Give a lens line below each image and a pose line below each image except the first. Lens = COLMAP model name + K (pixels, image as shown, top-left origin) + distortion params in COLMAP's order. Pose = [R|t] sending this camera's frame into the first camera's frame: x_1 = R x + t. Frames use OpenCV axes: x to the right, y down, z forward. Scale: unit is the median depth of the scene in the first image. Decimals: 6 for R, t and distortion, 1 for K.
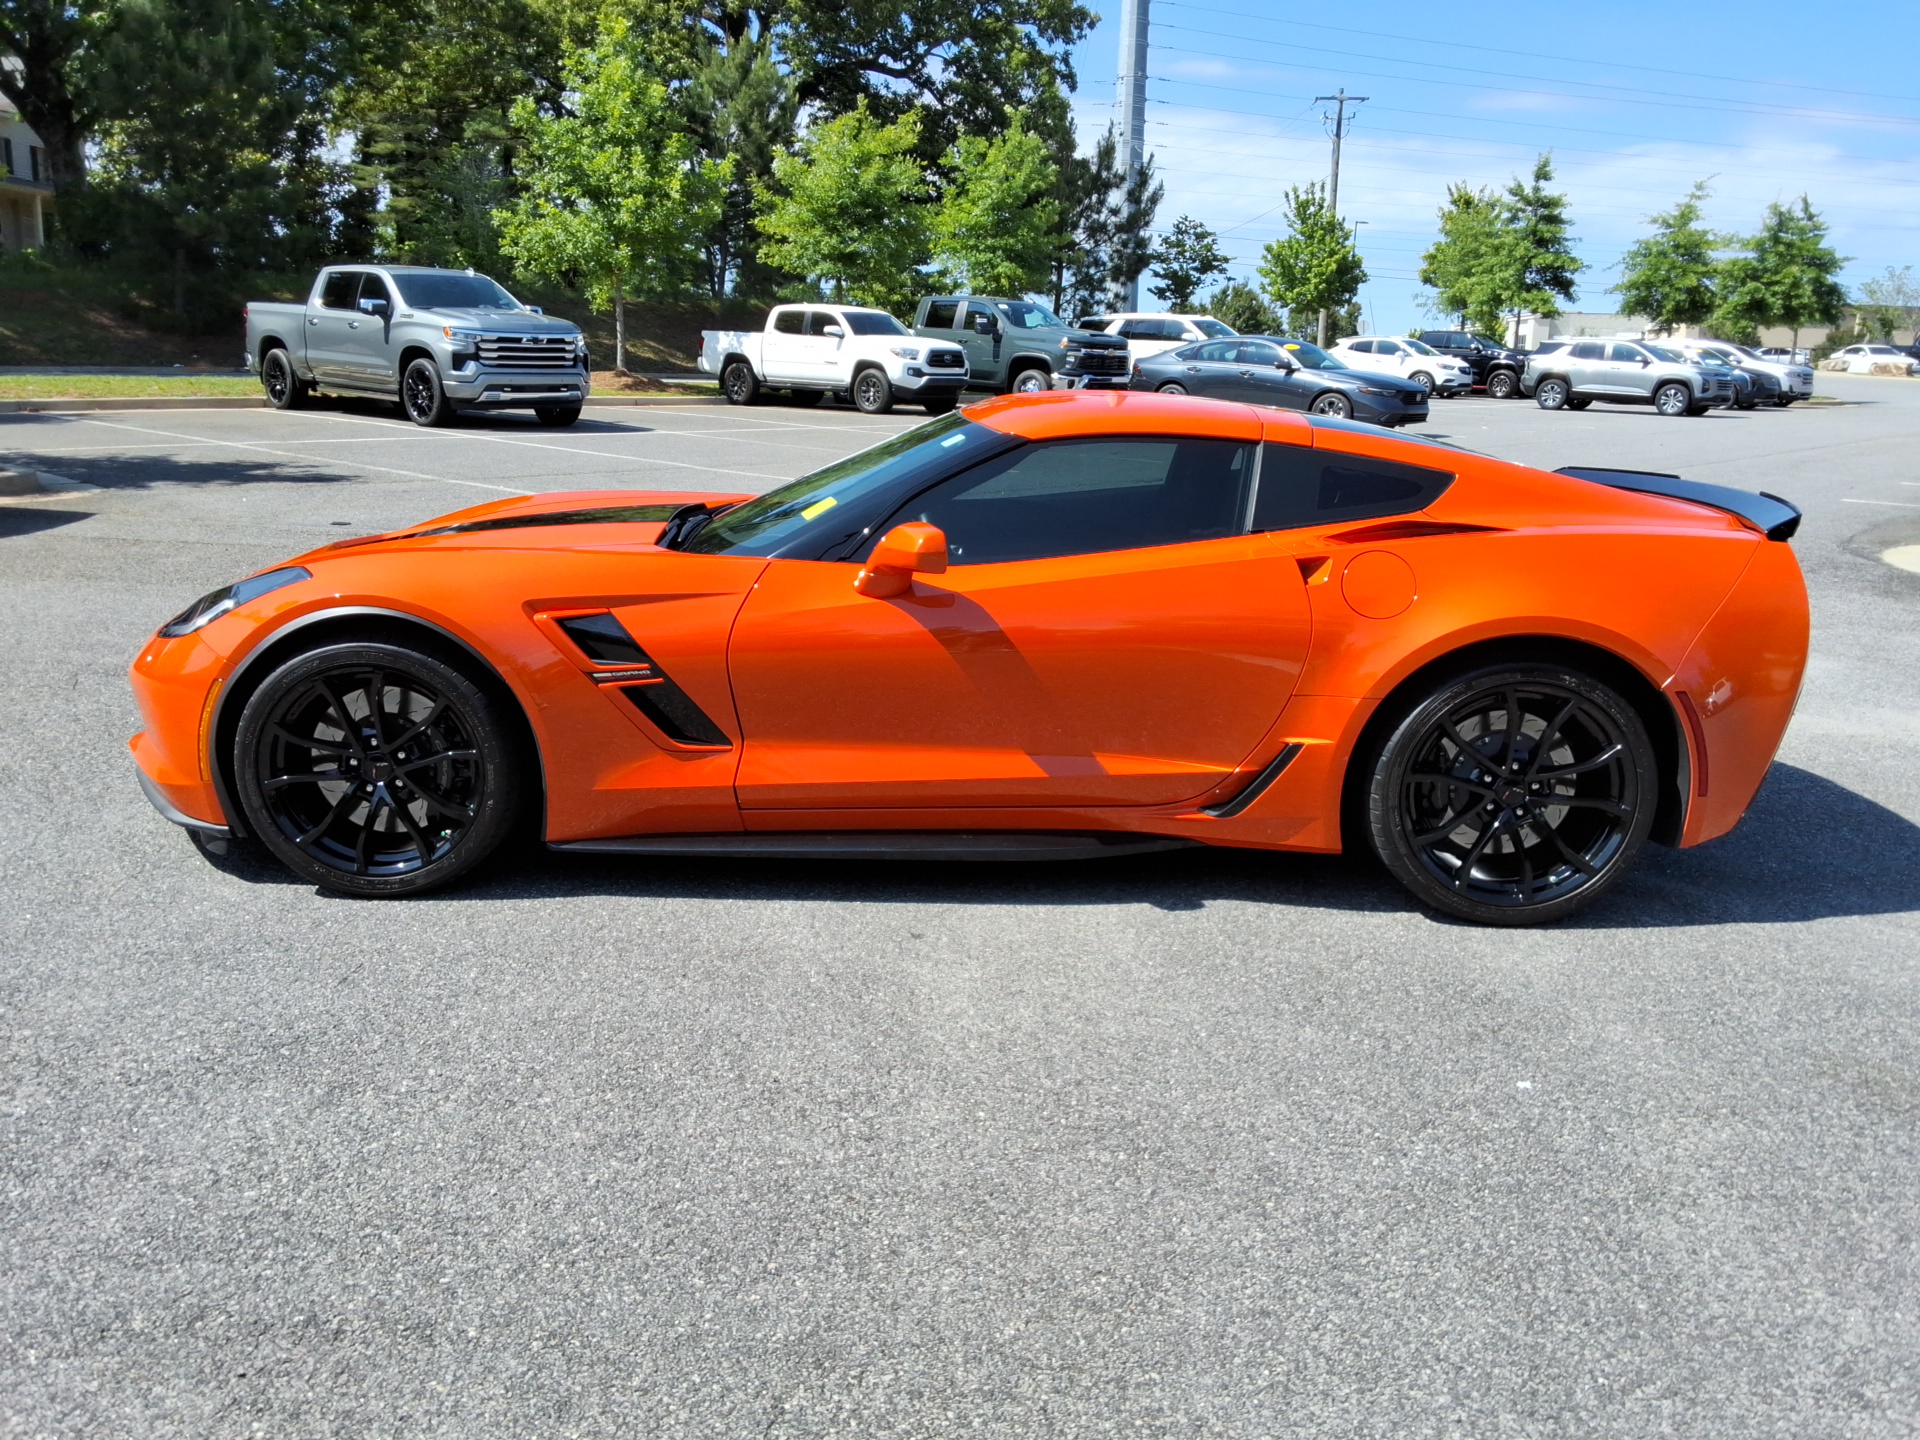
lens RADIAL K [[1544.5, 0, 965.7], [0, 1544.5, 703.7], [0, 0, 1]] dist [0.093707, -0.145680]
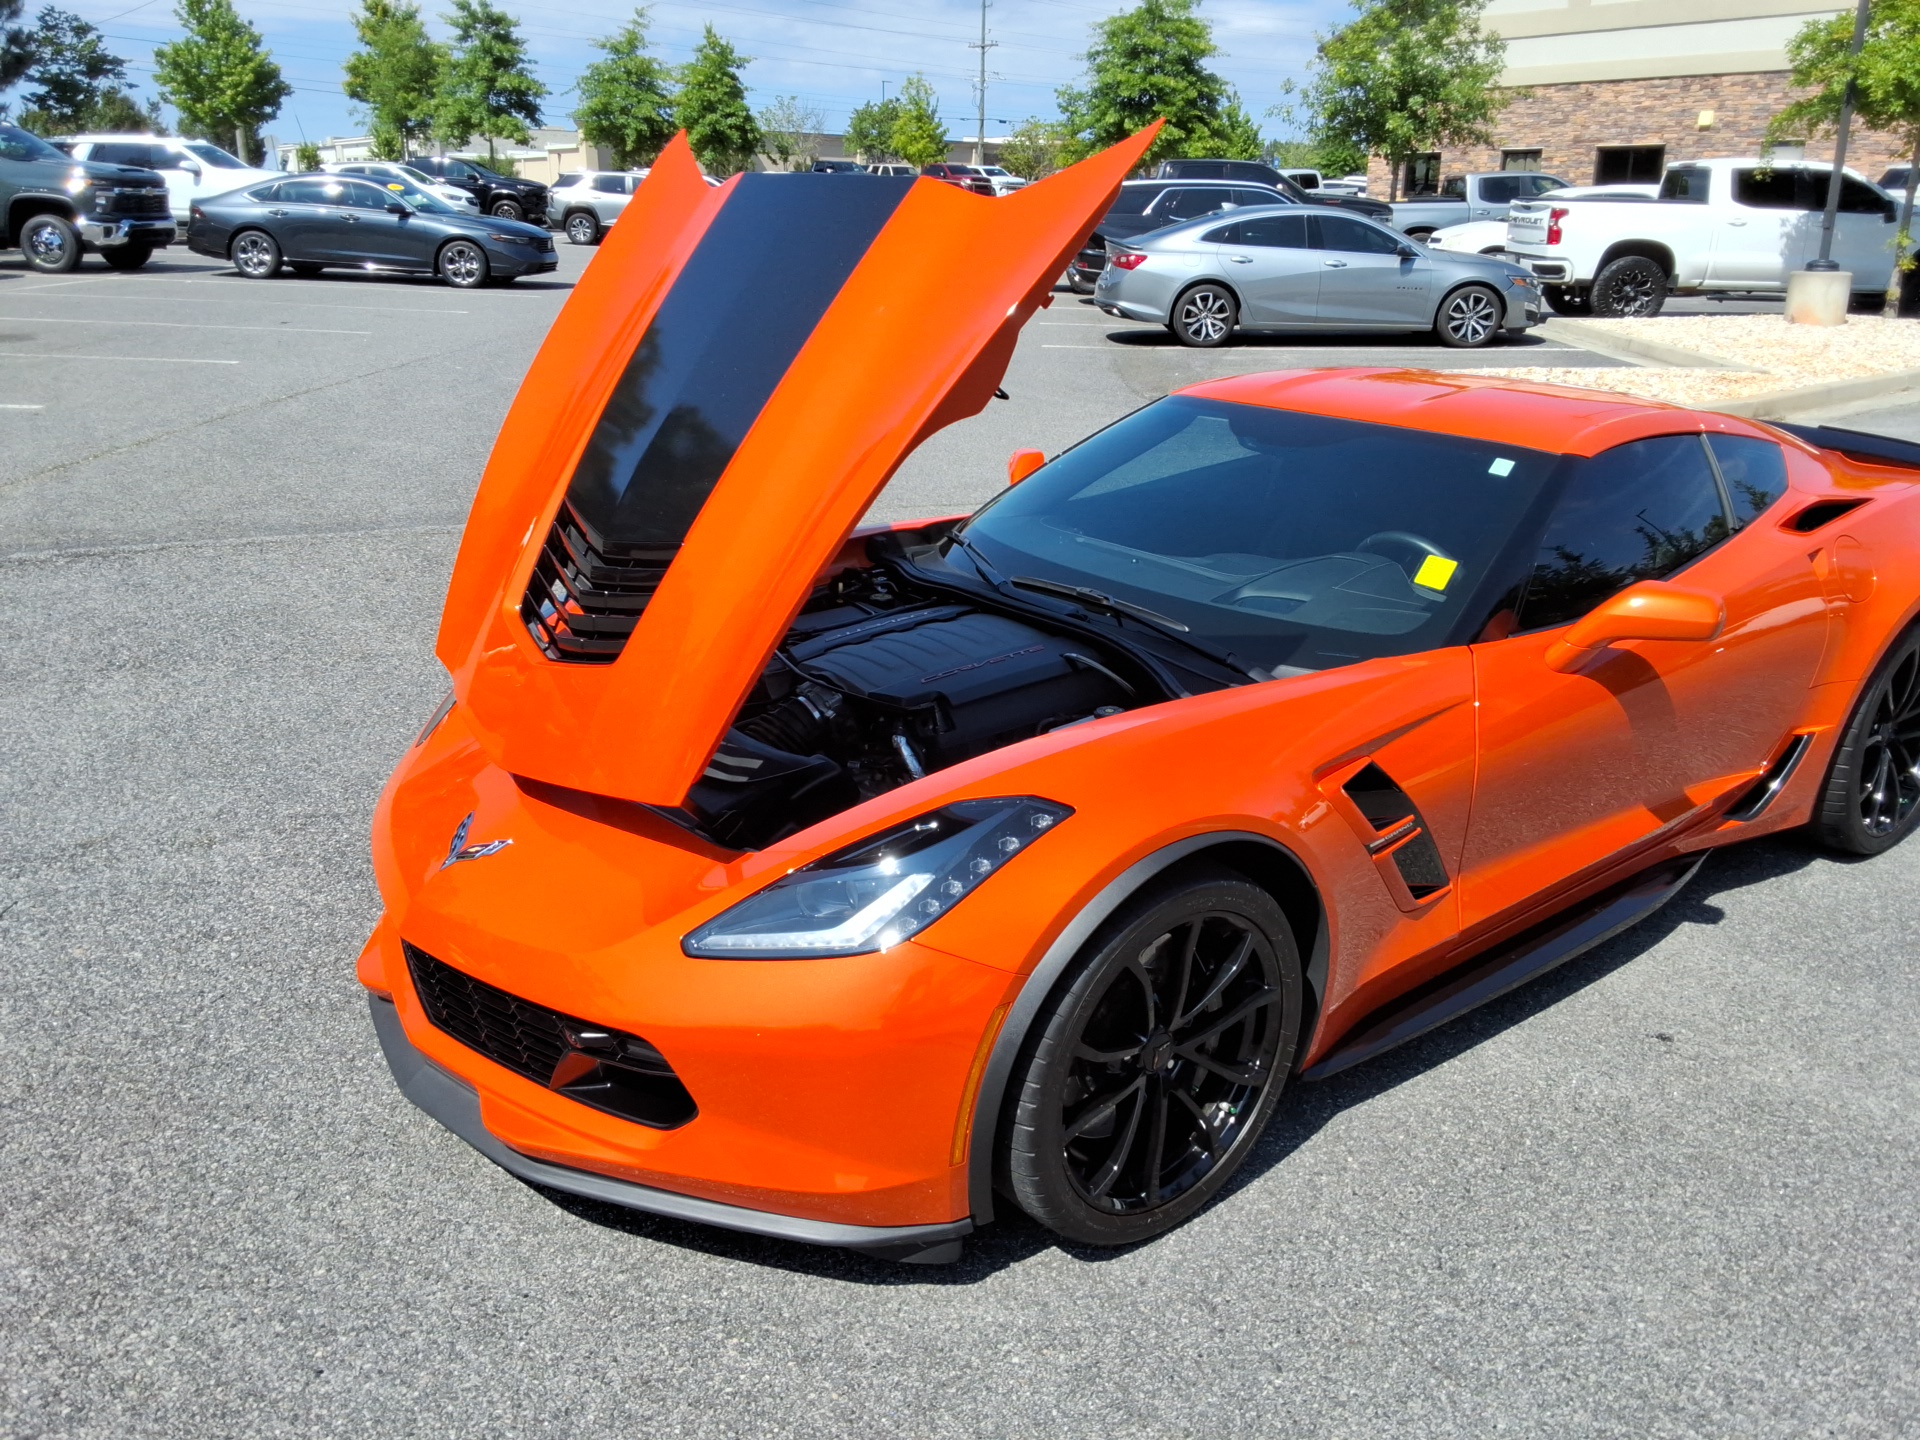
lens RADIAL K [[1544.5, 0, 974.1], [0, 1544.5, 696.0], [0, 0, 1]] dist [0.093707, -0.145680]
pose [[0.777327, -0.198692, 0.596896, -0.138968], [0.134488, 0.979363, 0.150865, -0.038676], [-0.614553, -0.036996, 0.788007, 0.087780]]
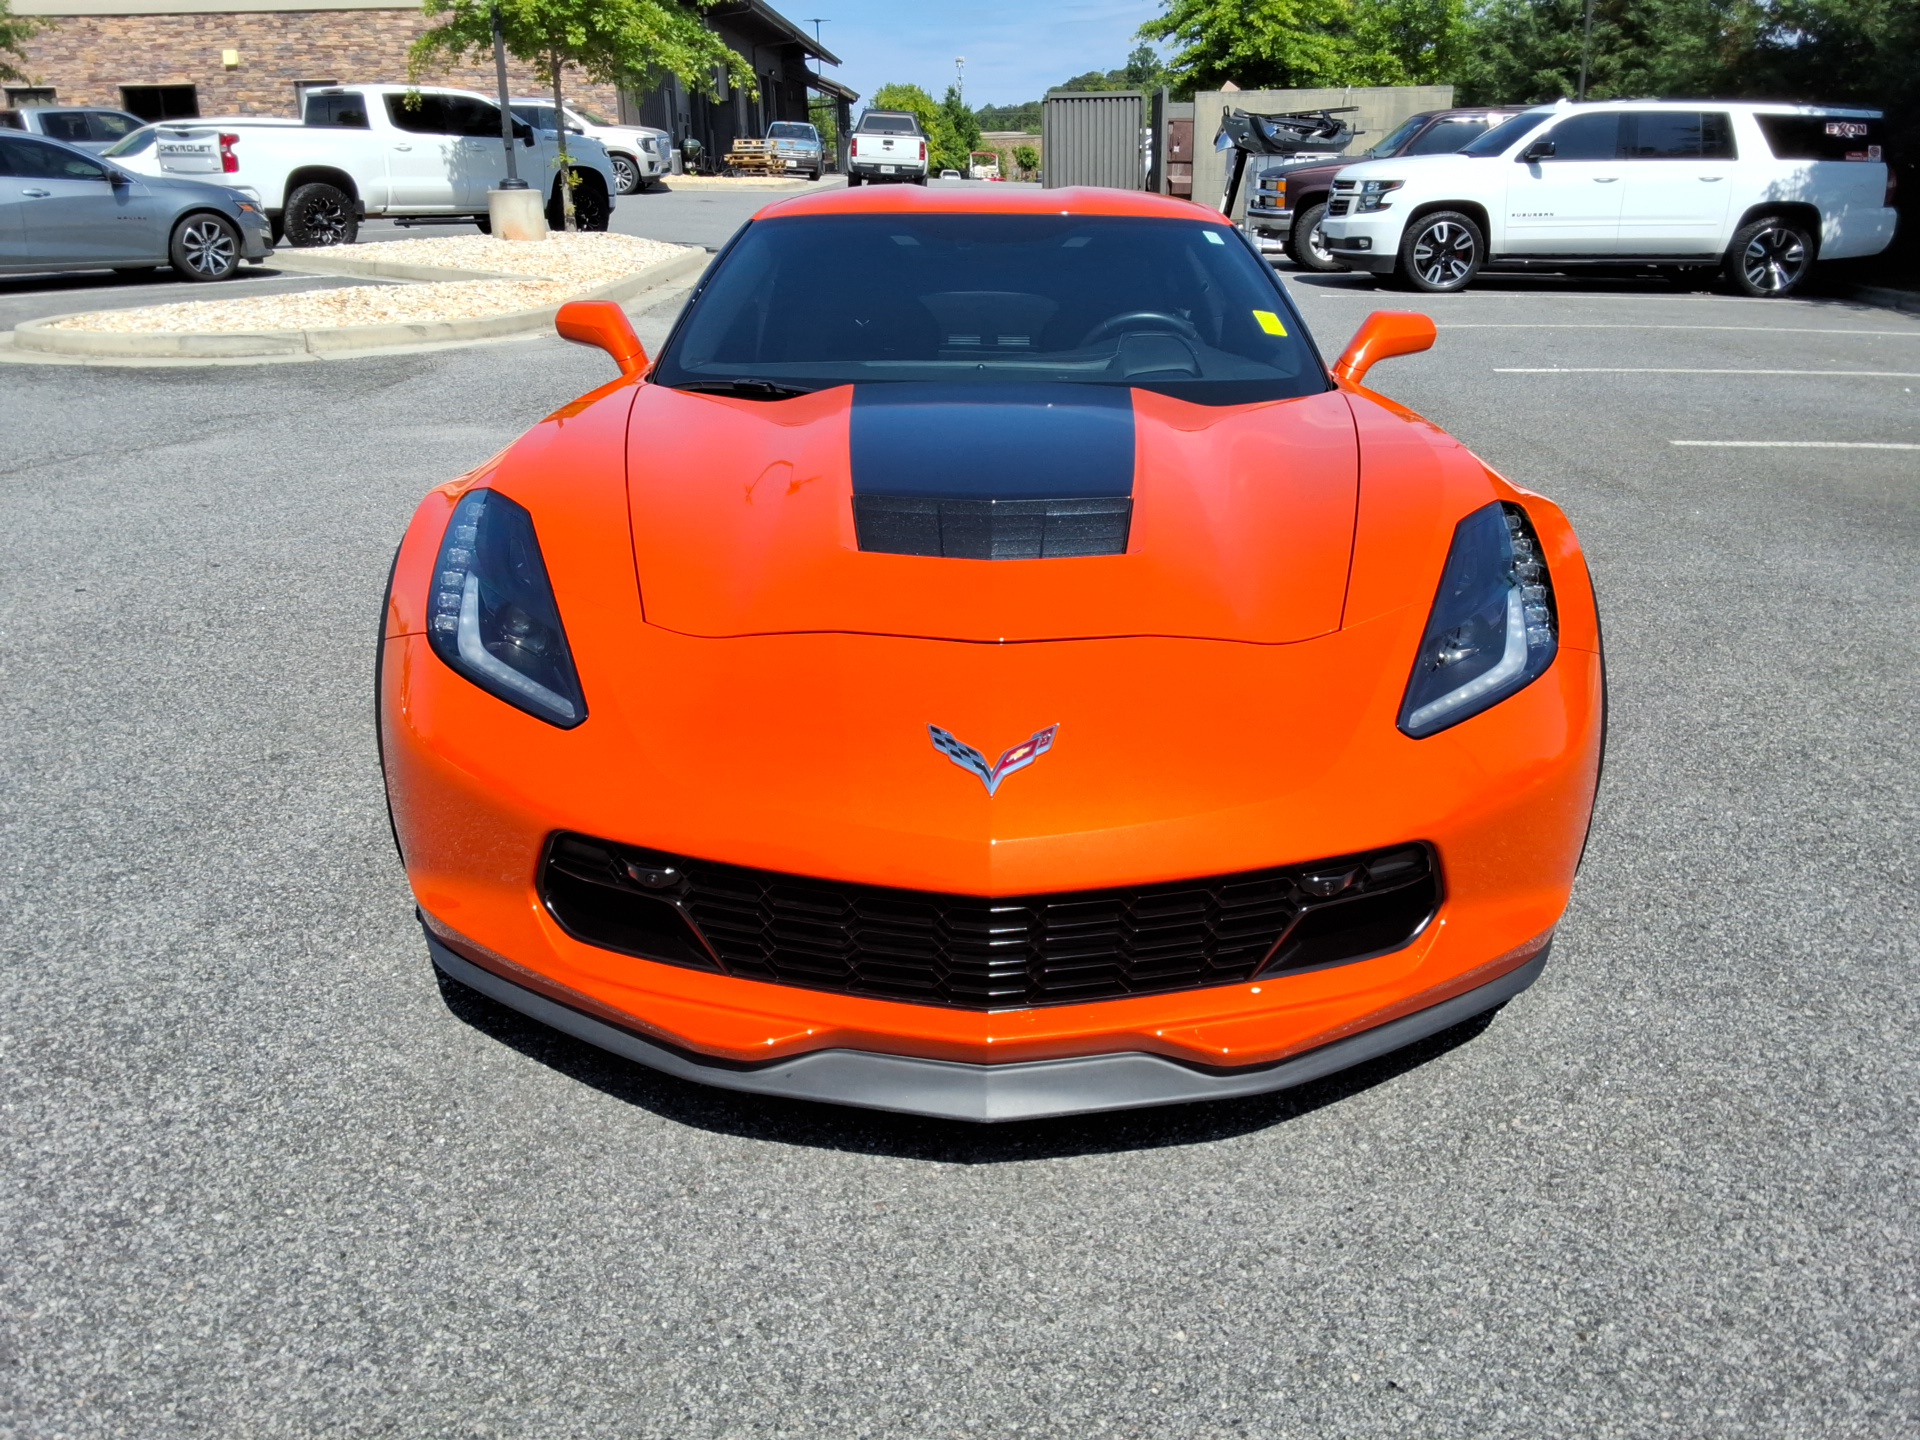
lens RADIAL K [[1544.5, 0, 959.3], [0, 1544.5, 705.6], [0, 0, 1]] dist [0.093707, -0.145680]
pose [[0.009544, -0.343986, 0.938926, -0.181420], [0.213137, 0.918092, 0.334186, -0.046816], [-0.976976, 0.196930, 0.082079, 0.201084]]
